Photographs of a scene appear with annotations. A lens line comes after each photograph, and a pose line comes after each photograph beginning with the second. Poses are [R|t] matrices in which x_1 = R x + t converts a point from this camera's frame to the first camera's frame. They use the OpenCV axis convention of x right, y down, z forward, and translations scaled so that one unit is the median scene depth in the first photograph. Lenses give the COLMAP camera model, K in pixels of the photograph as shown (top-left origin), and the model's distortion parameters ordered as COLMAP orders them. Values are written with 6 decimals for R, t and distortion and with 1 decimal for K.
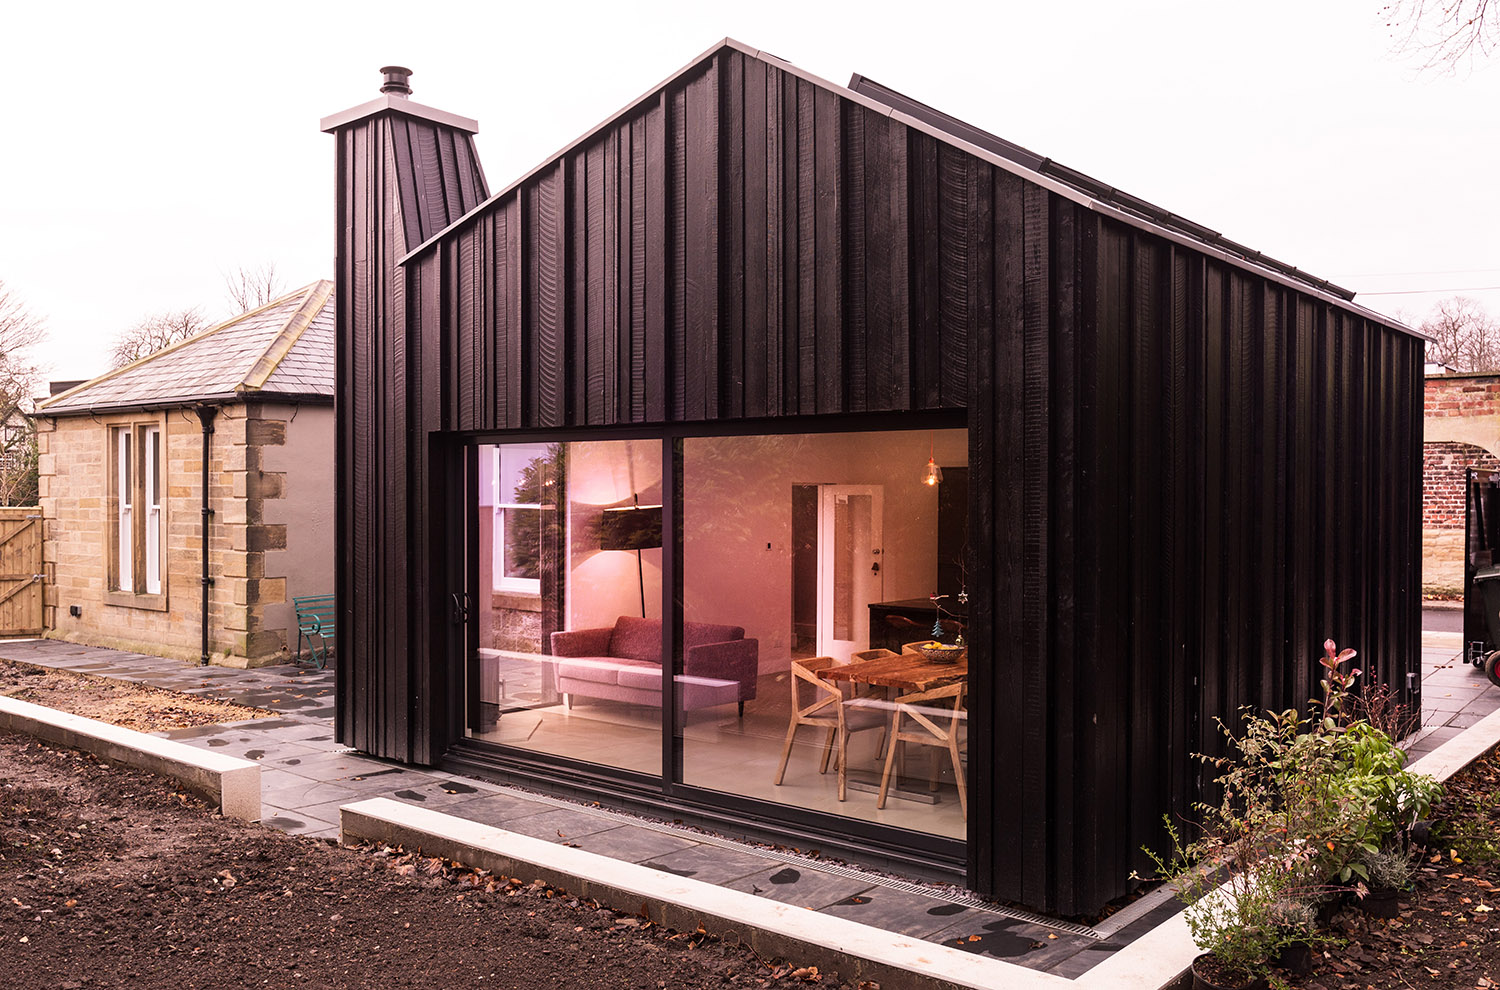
lens RADIAL K [[1274.0, 0, 750.0], [0, 1274.0, 495.0], [0, 0, 1]] dist [-0.009533, -0.005126]
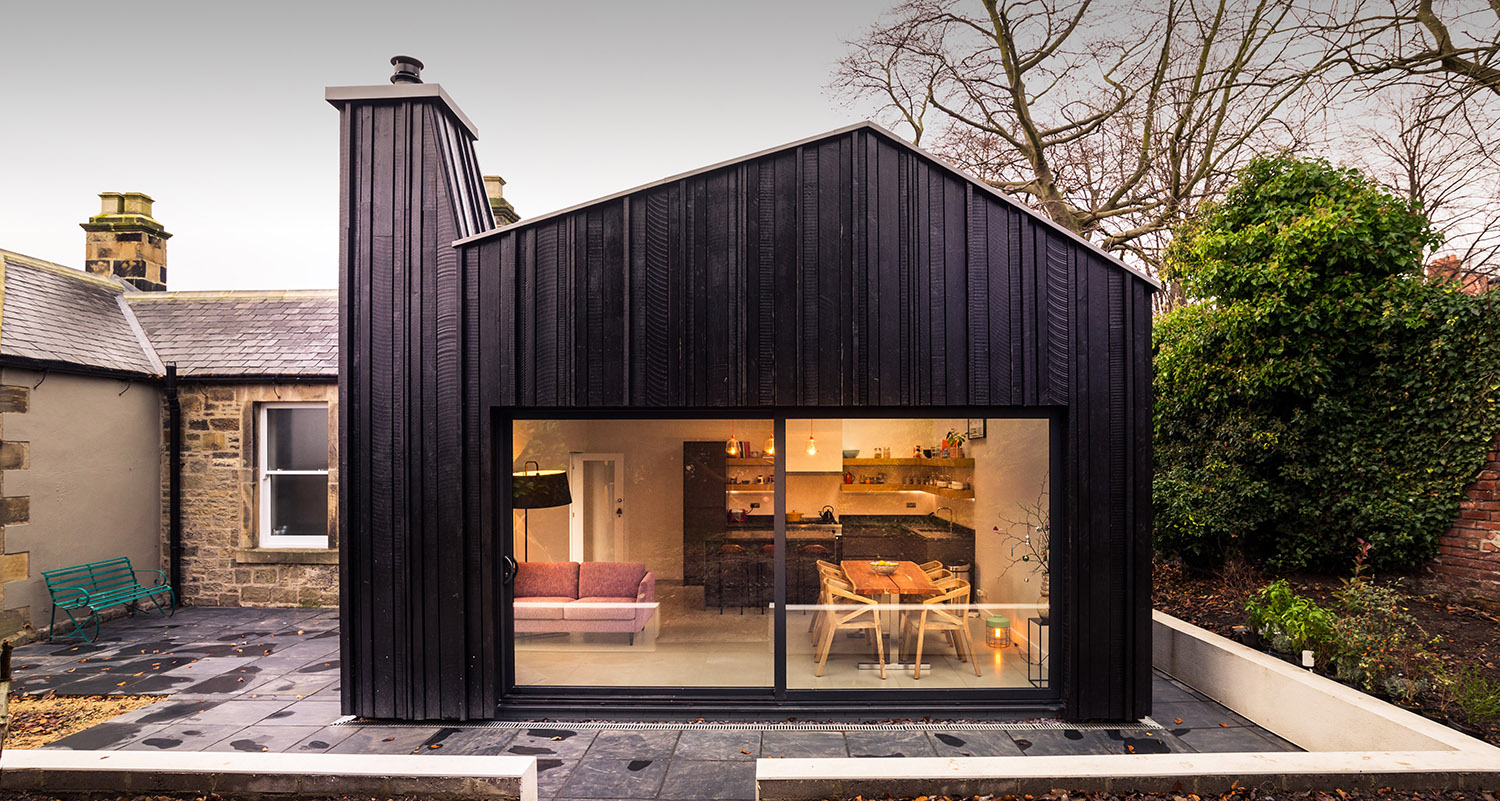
lens RADIAL K [[766.9, 0, 753.0], [0, 766.9, 448.0], [0, 0, 1]] dist [-0.049810, 0.020235]
pose [[0.773949, 0.000998, 0.633247, -0.480742], [0.005847, 0.999945, -0.008722, -0.007840], [-0.633221, 0.010453, 0.773901, 0.361403]]
